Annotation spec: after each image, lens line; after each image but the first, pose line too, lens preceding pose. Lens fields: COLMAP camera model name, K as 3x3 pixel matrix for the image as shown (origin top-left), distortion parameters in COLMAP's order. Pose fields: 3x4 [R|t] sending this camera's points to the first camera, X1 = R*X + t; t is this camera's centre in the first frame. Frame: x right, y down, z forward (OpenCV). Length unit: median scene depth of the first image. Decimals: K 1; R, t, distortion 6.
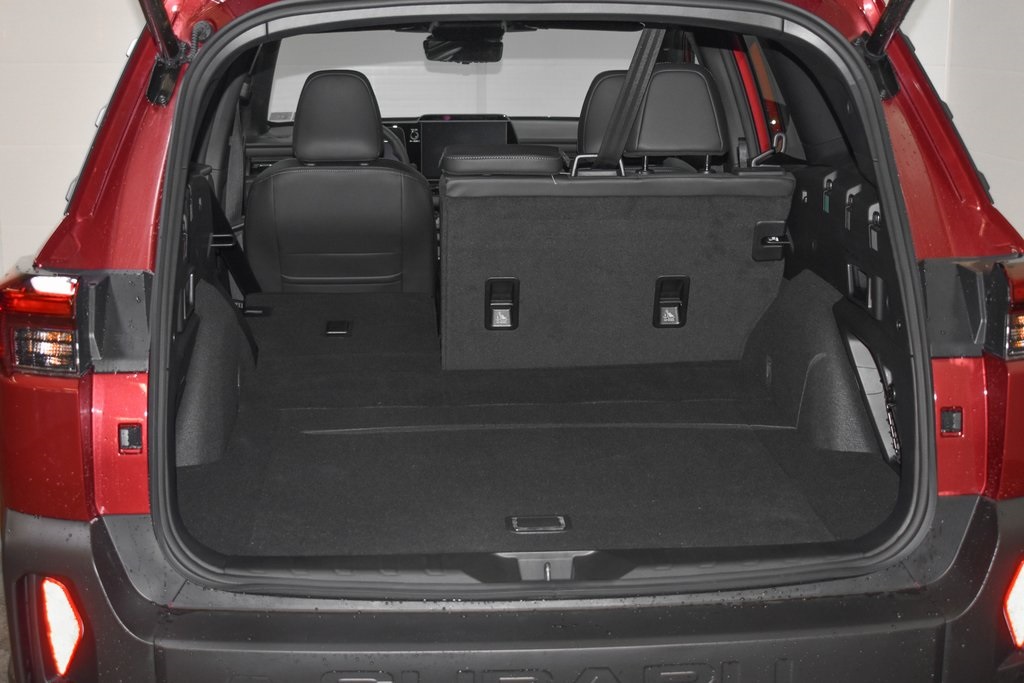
lens RADIAL K [[1503.9, 0, 512.0], [0, 1503.9, 341.5], [0, 0, 1]] dist [0.004149, 0.043400]
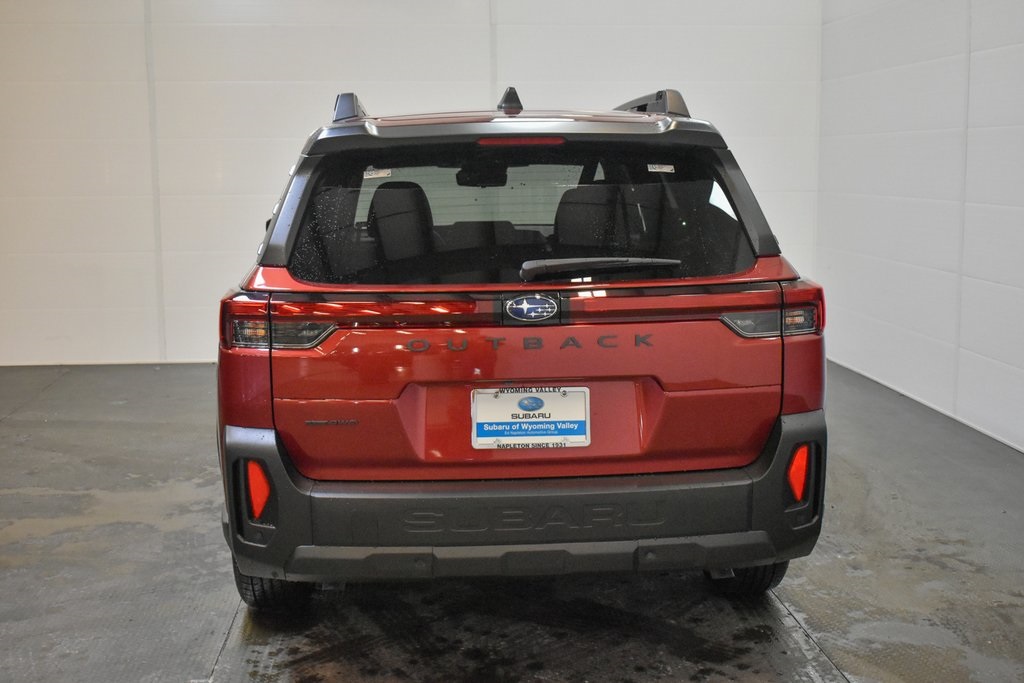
lens RADIAL K [[1053.5, 0, 512.0], [0, 1053.5, 341.5], [0, 0, 1]] dist [-0.008779, -0.002307]
pose [[0.999983, -0.004631, -0.003625, 0.006064], [0.004463, 0.998971, -0.045138, 0.066595], [0.003830, 0.045121, 0.998974, -0.229978]]
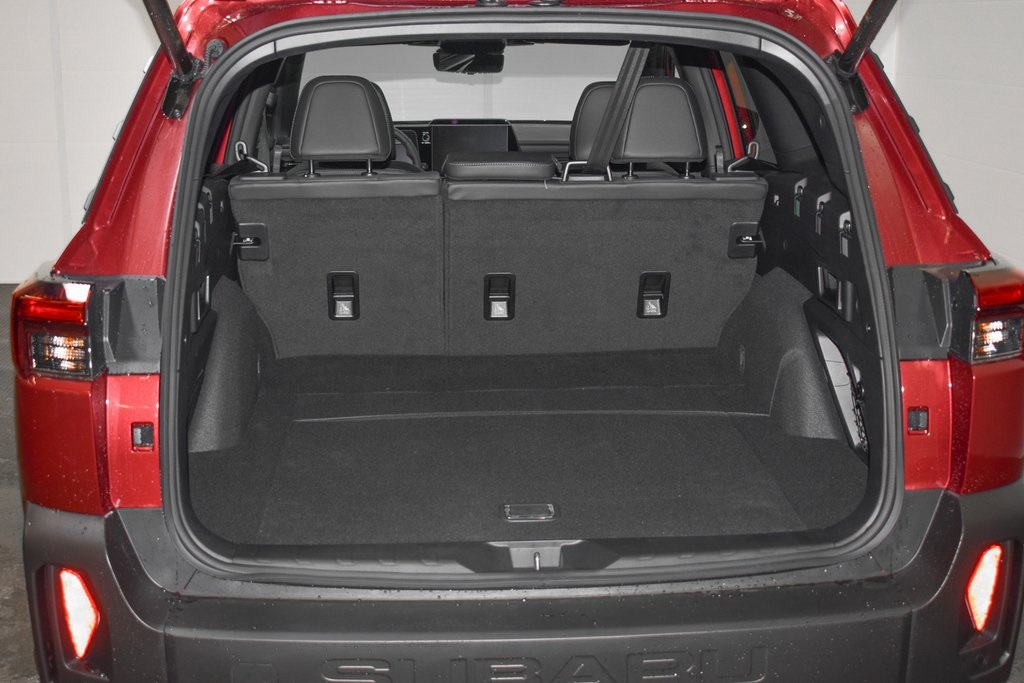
lens RADIAL K [[1299.9, 0, 512.0], [0, 1299.9, 341.5], [0, 0, 1]] dist [0.007190, -0.007509]
pose [[0.999996, 0.001785, -0.002115, 0.007229], [-0.001738, 0.999755, 0.022066, -0.021265], [0.002154, -0.022062, 0.999754, 0.080386]]
